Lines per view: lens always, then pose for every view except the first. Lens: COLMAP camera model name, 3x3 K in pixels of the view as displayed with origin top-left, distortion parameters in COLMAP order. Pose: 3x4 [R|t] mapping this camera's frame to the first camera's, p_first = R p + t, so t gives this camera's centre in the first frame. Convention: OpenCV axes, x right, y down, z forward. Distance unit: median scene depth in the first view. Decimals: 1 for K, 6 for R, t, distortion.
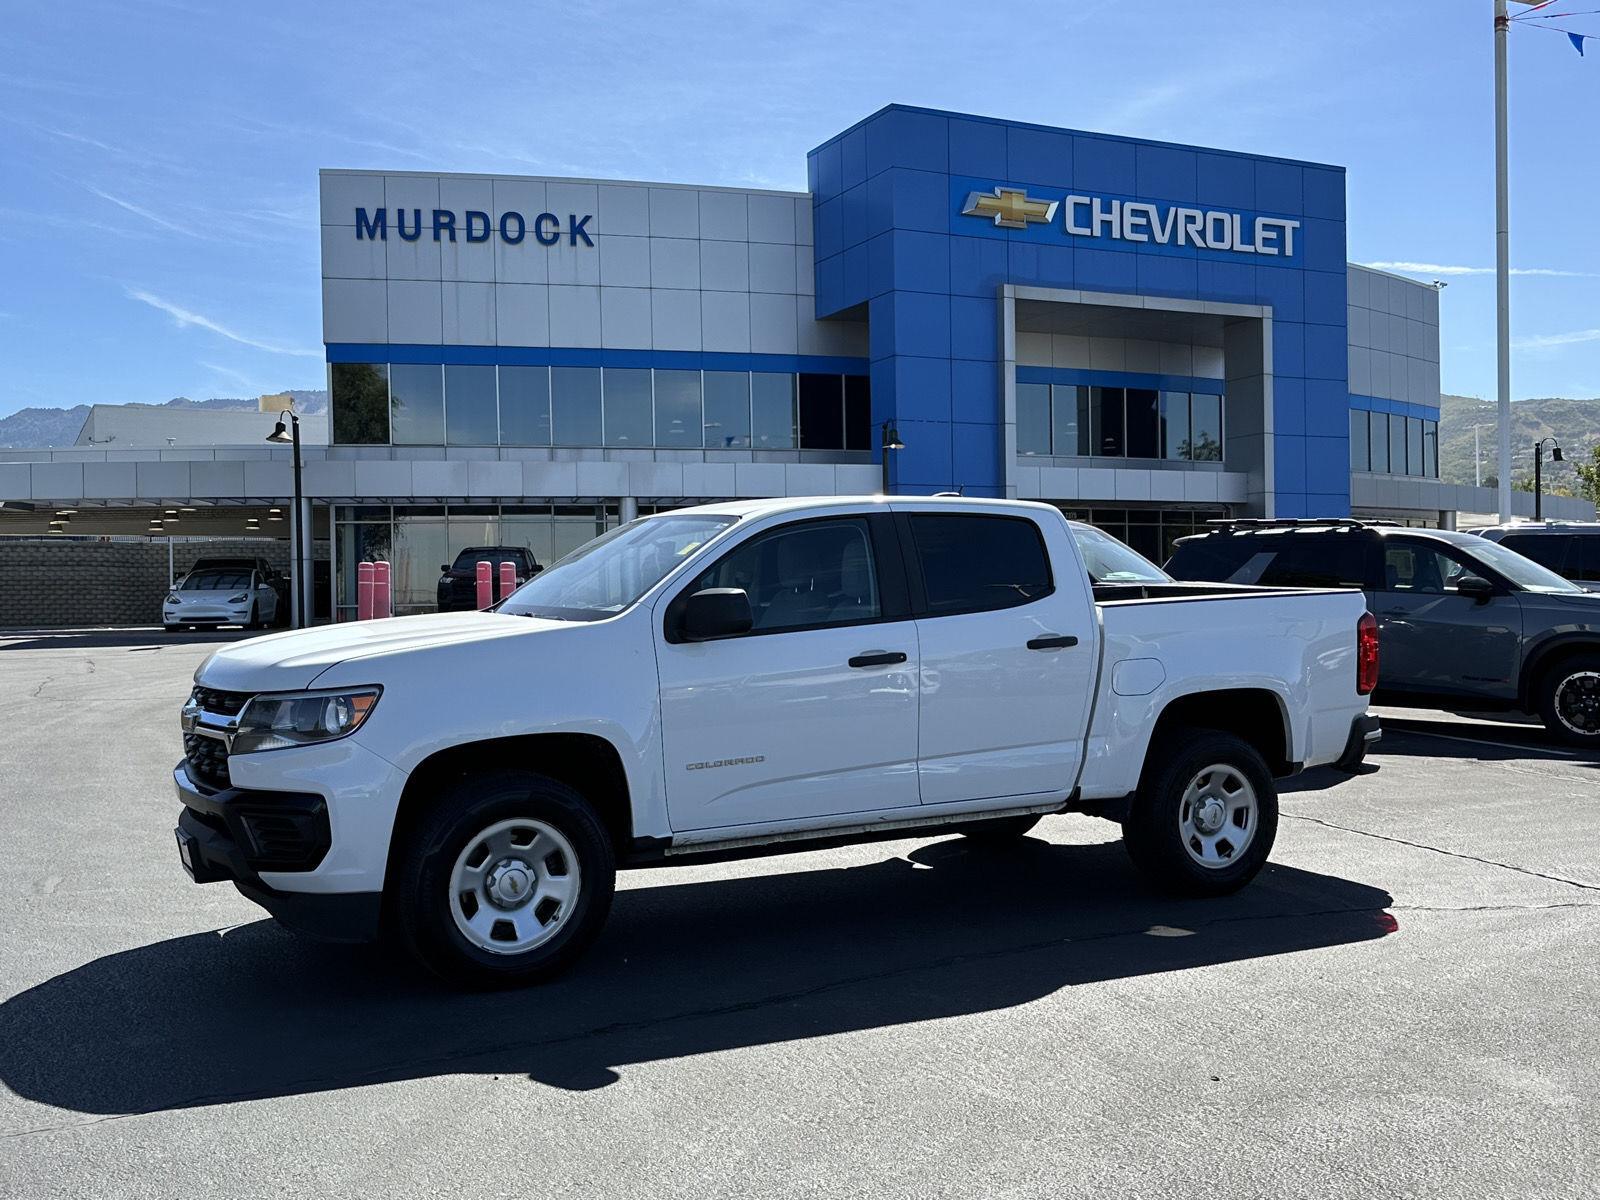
lens RADIAL K [[1571.1, 0, 800.0], [0, 1571.1, 600.0], [0, 0, 1]] dist [0.211369, -0.514194]
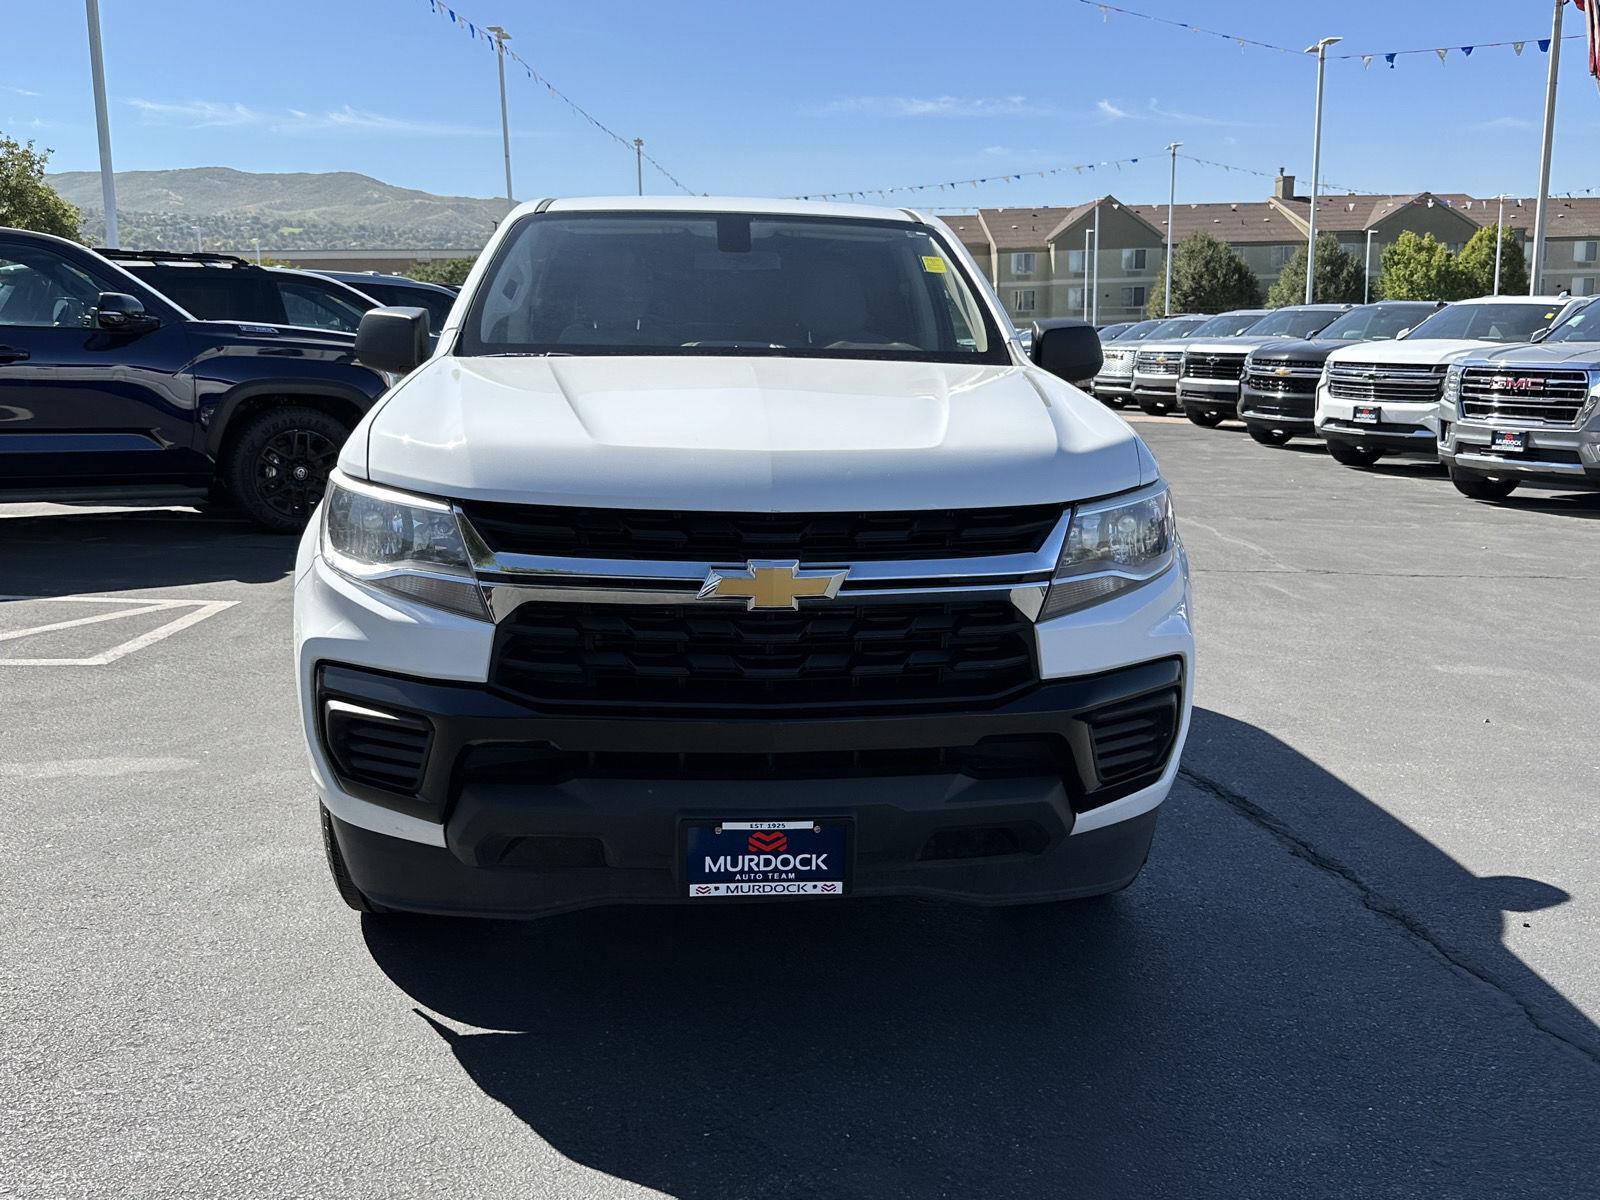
lens RADIAL K [[1426.5, 0, 808.0], [0, 1426.5, 597.7], [0, 0, 1]] dist [0.163313, -0.340375]
pose [[0.412463, -0.158943, 0.897001, -0.110966], [0.004314, 0.984991, 0.172550, 0.000649], [-0.910964, -0.067300, 0.406958, 0.118572]]
